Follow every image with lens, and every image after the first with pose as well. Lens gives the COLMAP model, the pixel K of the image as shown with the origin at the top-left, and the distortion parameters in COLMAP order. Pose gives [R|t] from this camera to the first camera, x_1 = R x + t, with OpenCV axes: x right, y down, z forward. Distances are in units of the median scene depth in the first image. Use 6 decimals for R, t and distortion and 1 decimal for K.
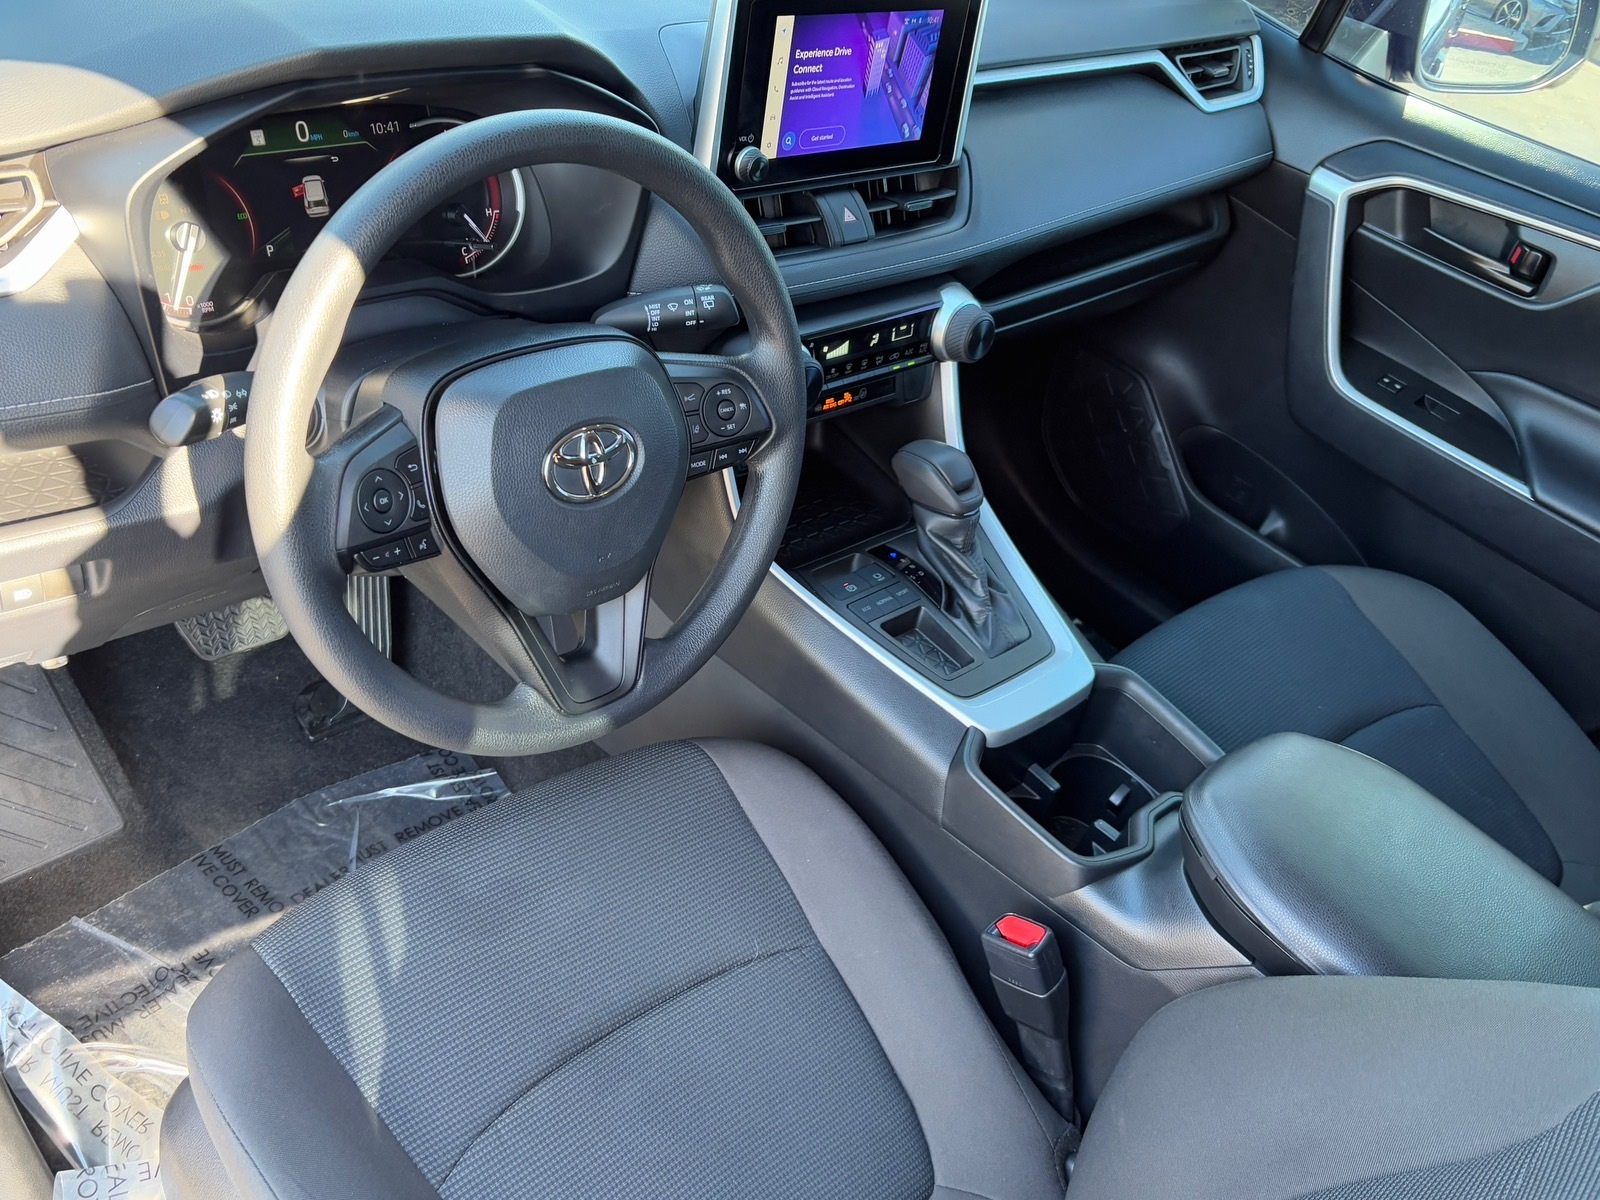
lens RADIAL K [[1427.5, 0, 794.0], [0, 1427.5, 622.1], [0, 0, 1]] dist [0.015201, -0.011928]
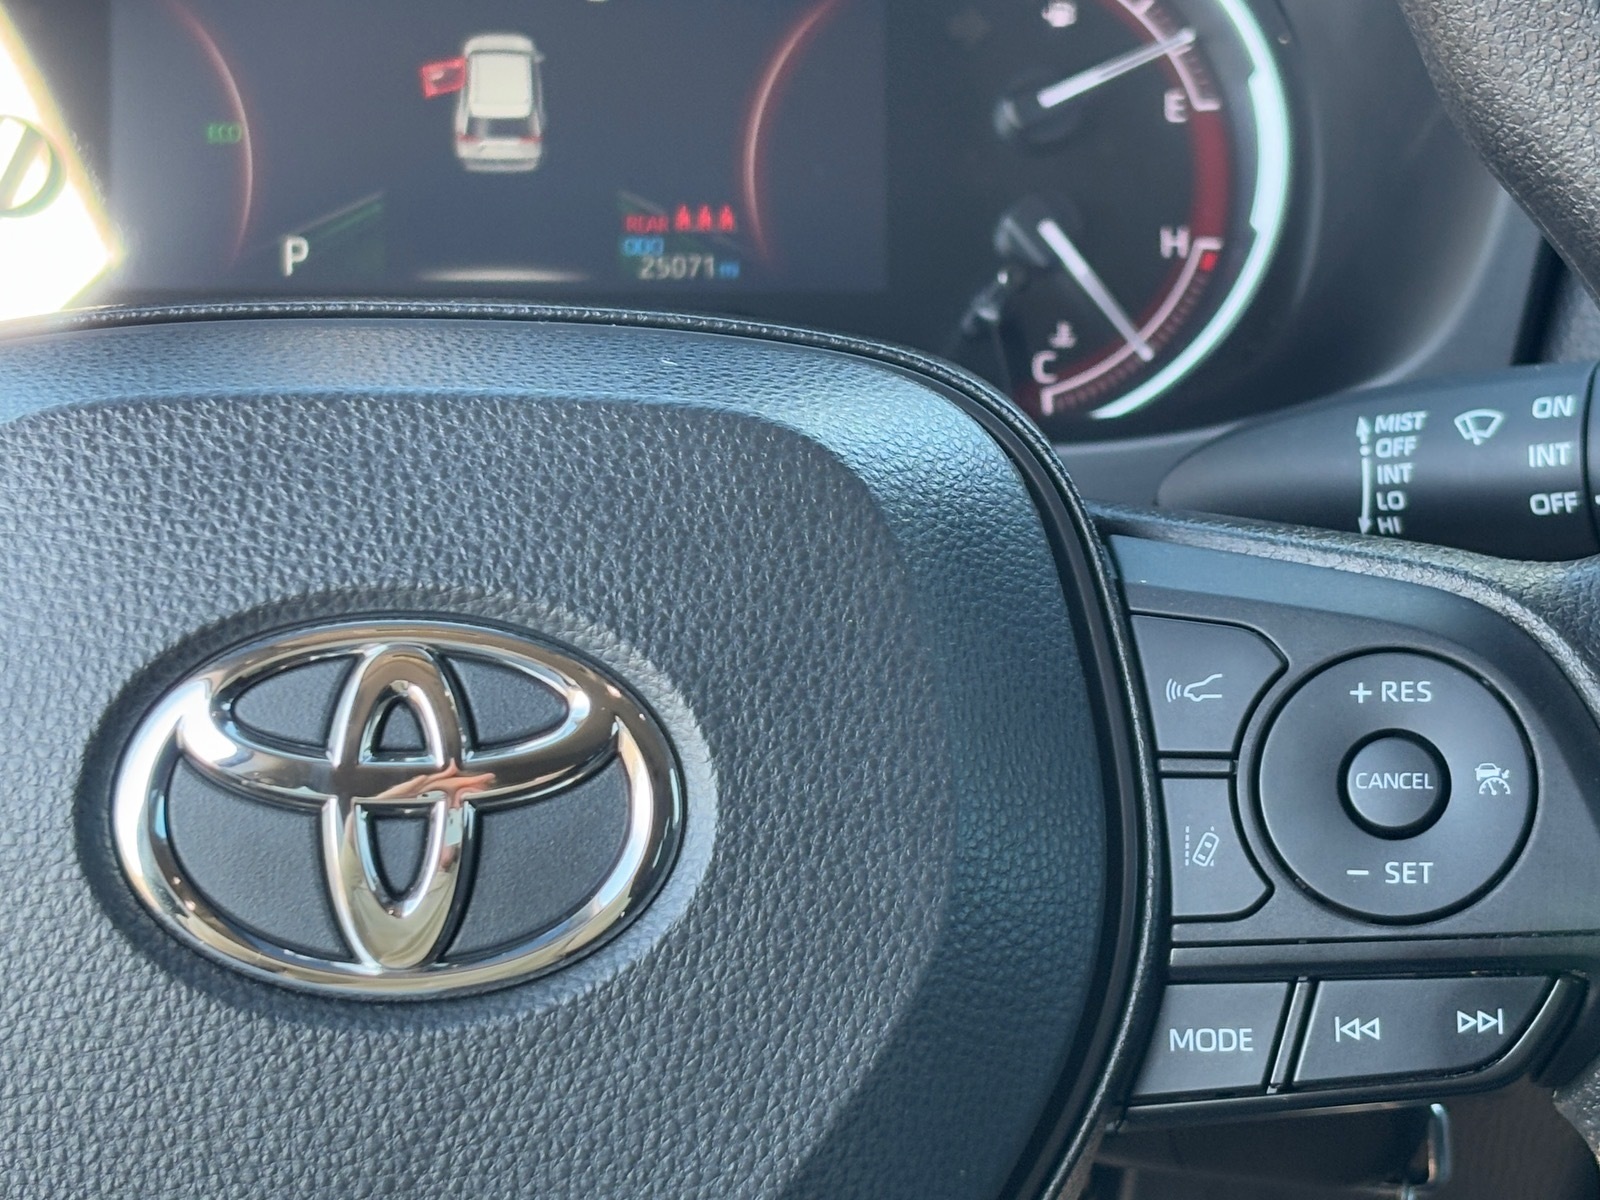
lens RADIAL K [[3763.2, 0, 921.0], [0, 3763.2, 603.4], [0, 0, 1]] dist [0.180890, -1.157777]
pose [[0.778187, 0.021763, -0.627656, 0.183764], [-0.277882, 0.908179, -0.313036, 0.005778], [0.563212, 0.418015, 0.712781, 0.486429]]
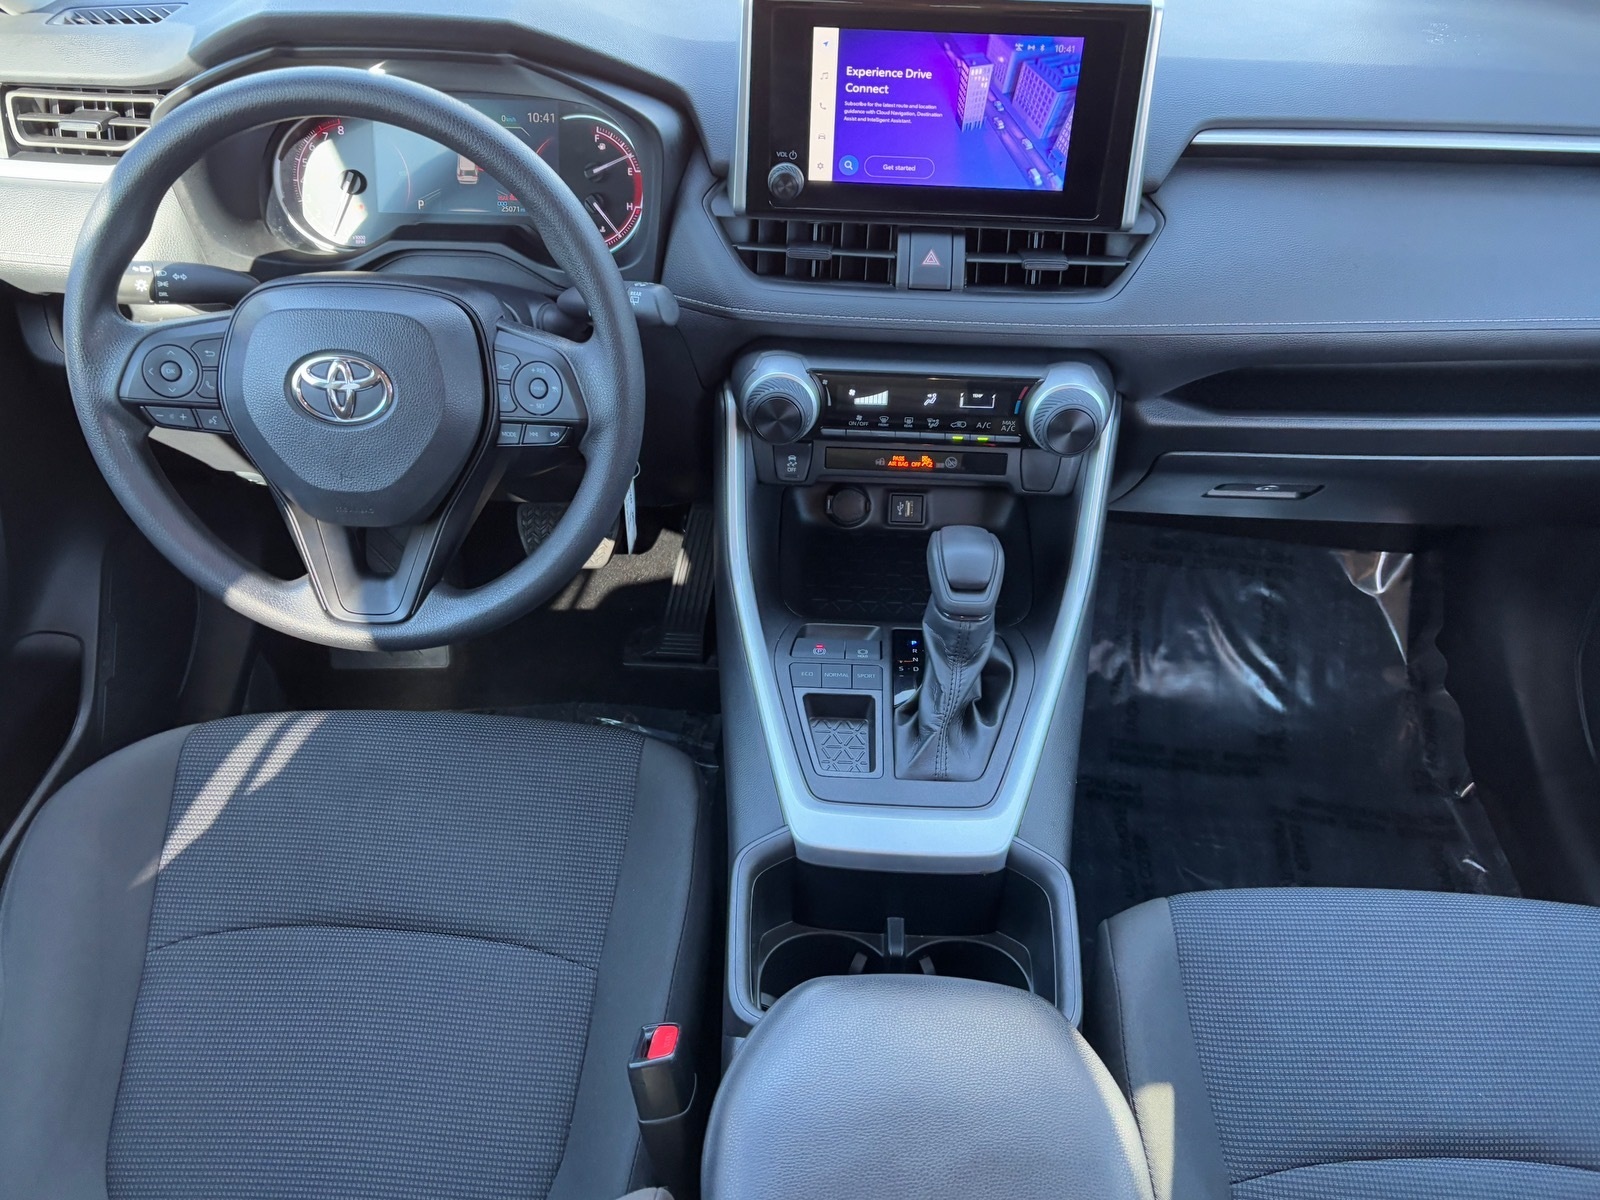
lens RADIAL K [[1349.0, 0, 793.9], [0, 1349.0, 617.4], [0, 0, 1]] dist [0.024303, -0.022596]
pose [[0.687242, 0.299048, -0.662019, 0.628211], [-0.342219, 0.937151, 0.068074, -0.102291], [0.640769, 0.179772, 0.746389, 0.353914]]
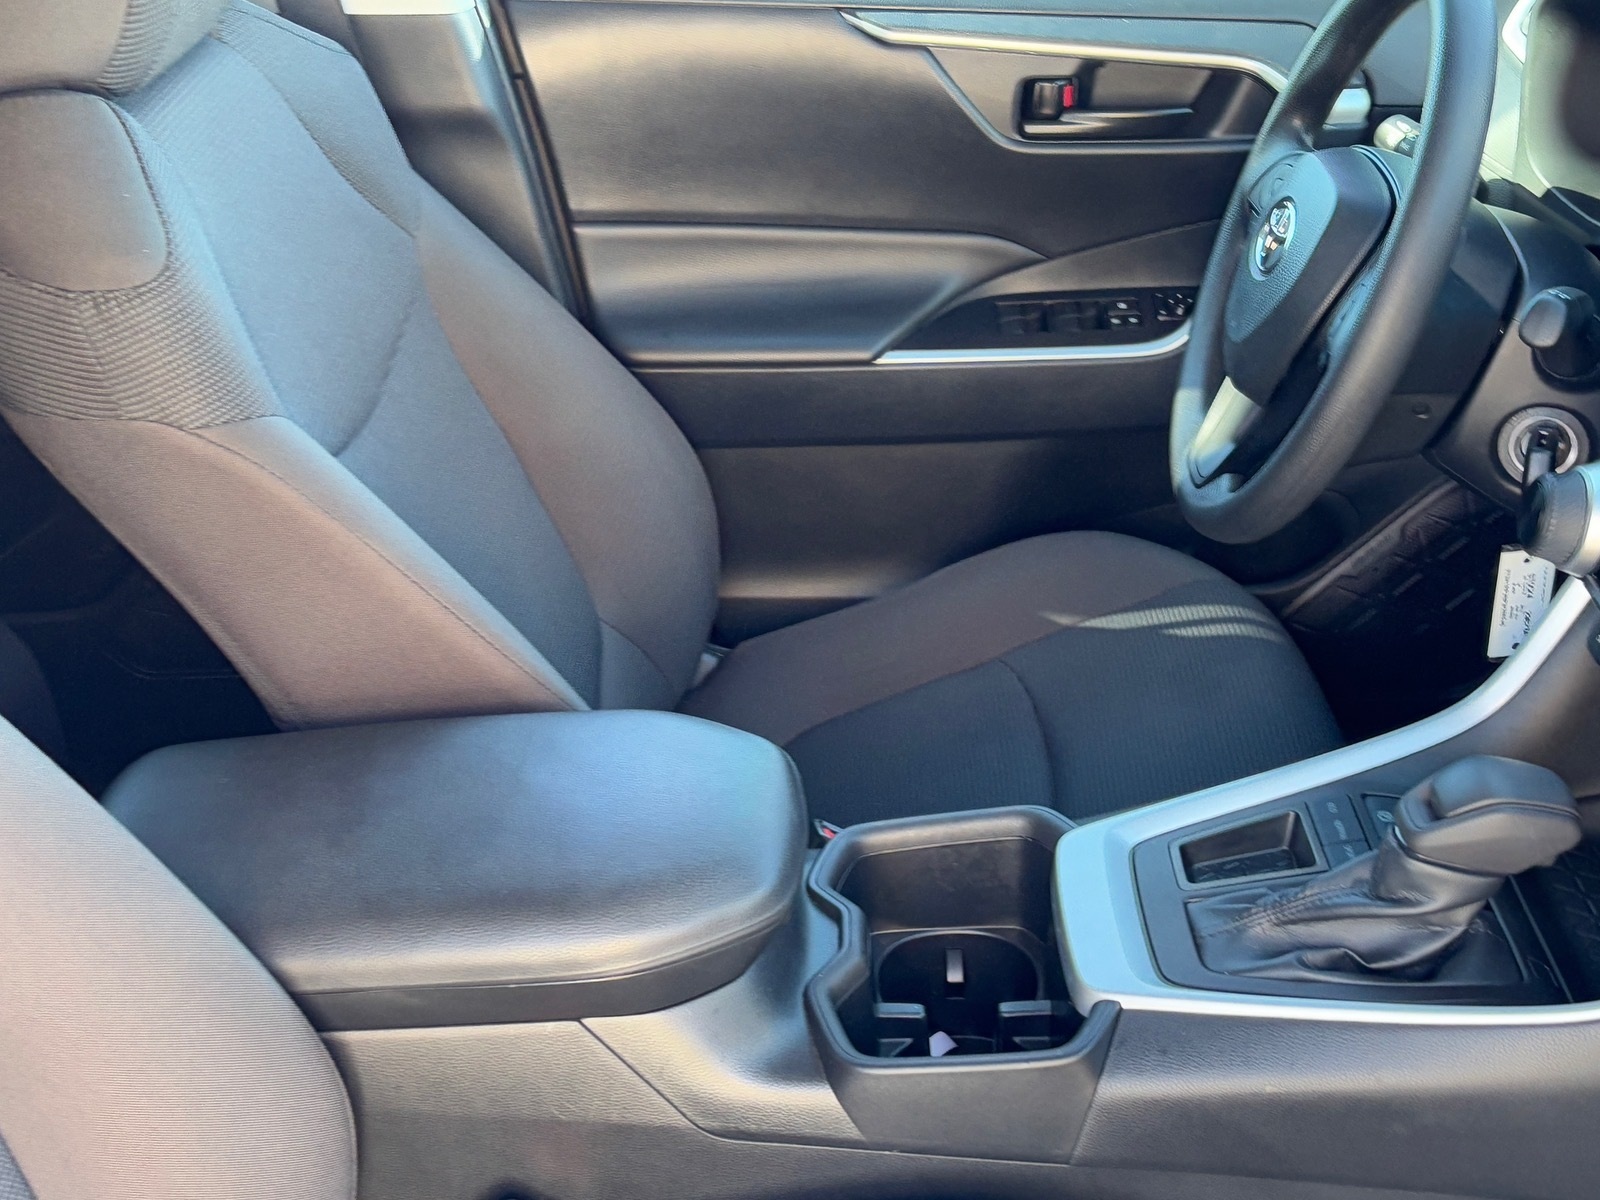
lens RADIAL K [[2103.2, 0, 800.0], [0, 2103.2, 600.0], [0, 0, 1]] dist [0.322980, -1.102953]
pose [[-0.657390, 0.168504, -0.734469, 0.978929], [-0.555912, 0.549562, 0.623654, -0.565804], [0.508724, 0.818284, -0.267603, 1.089863]]
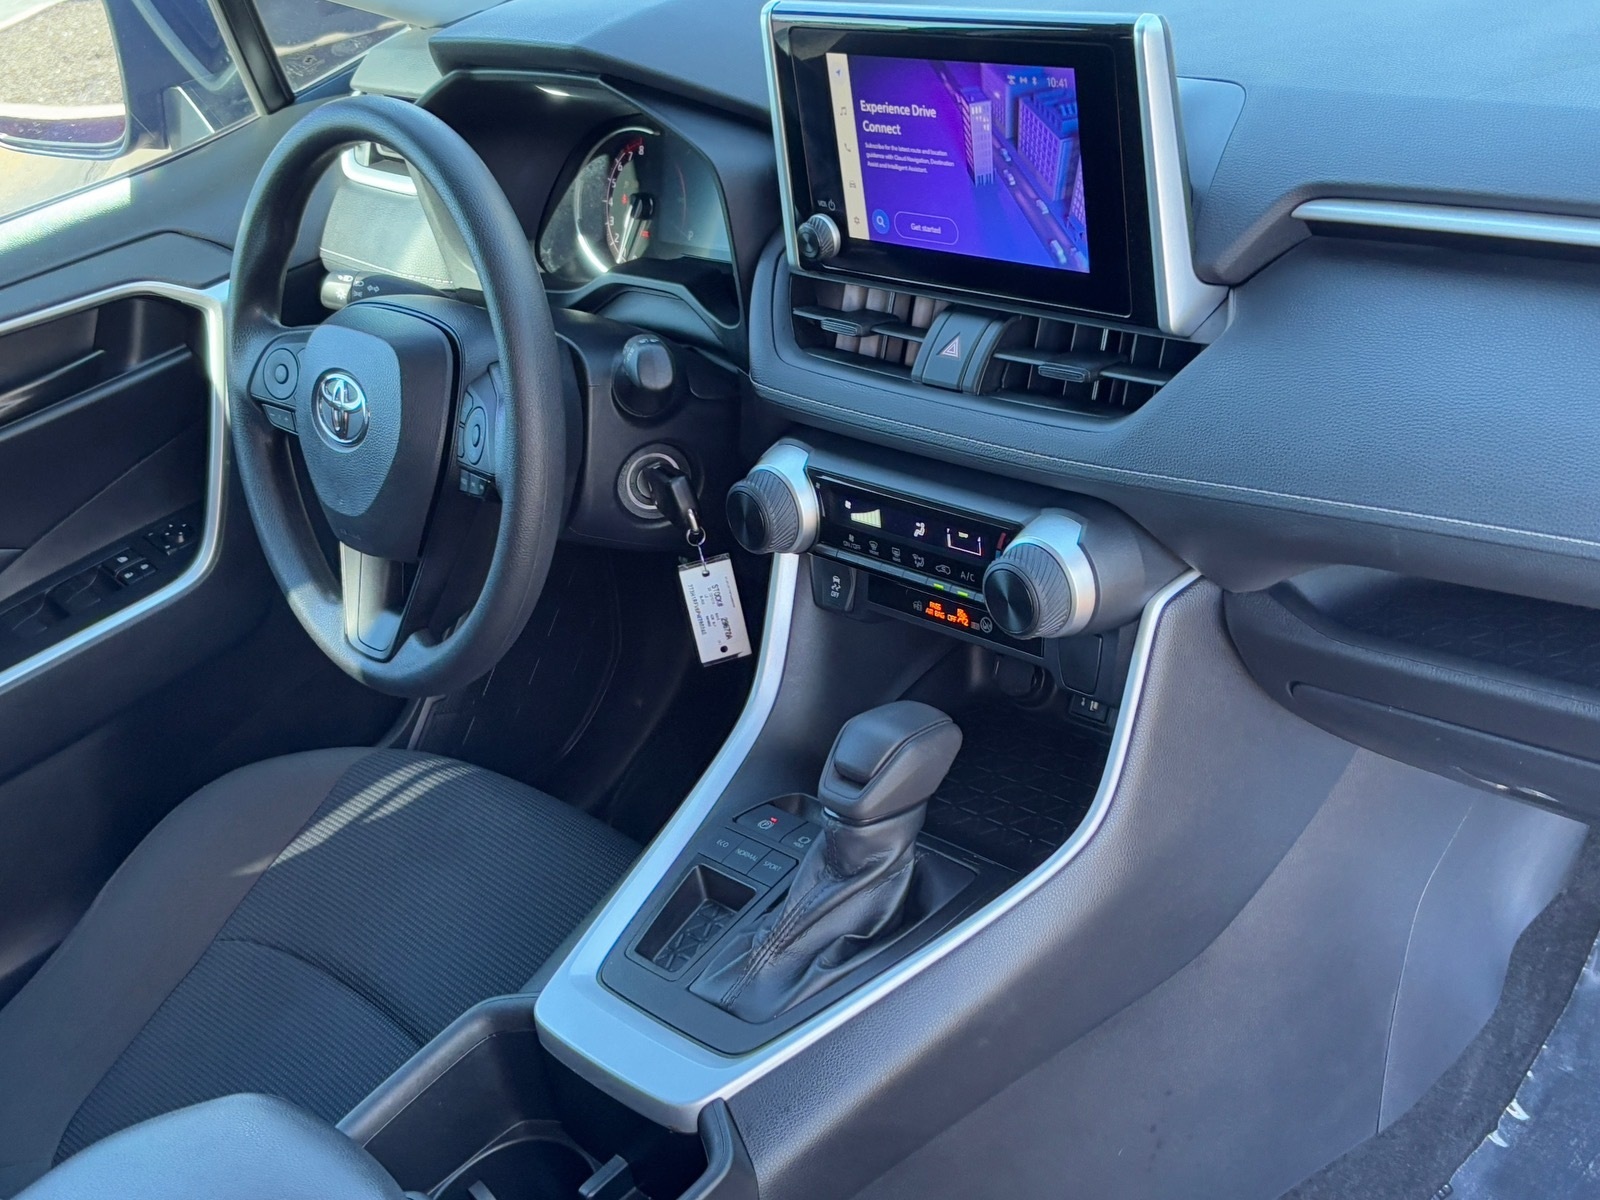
lens RADIAL K [[2103.2, 0, 800.0], [0, 2103.2, 600.0], [0, 0, 1]] dist [0.322980, -1.102953]
pose [[-0.055547, 0.288826, -0.955769, 1.064776], [-0.436078, 0.854104, 0.283448, -0.446443], [0.898193, 0.432534, 0.078508, 0.929254]]
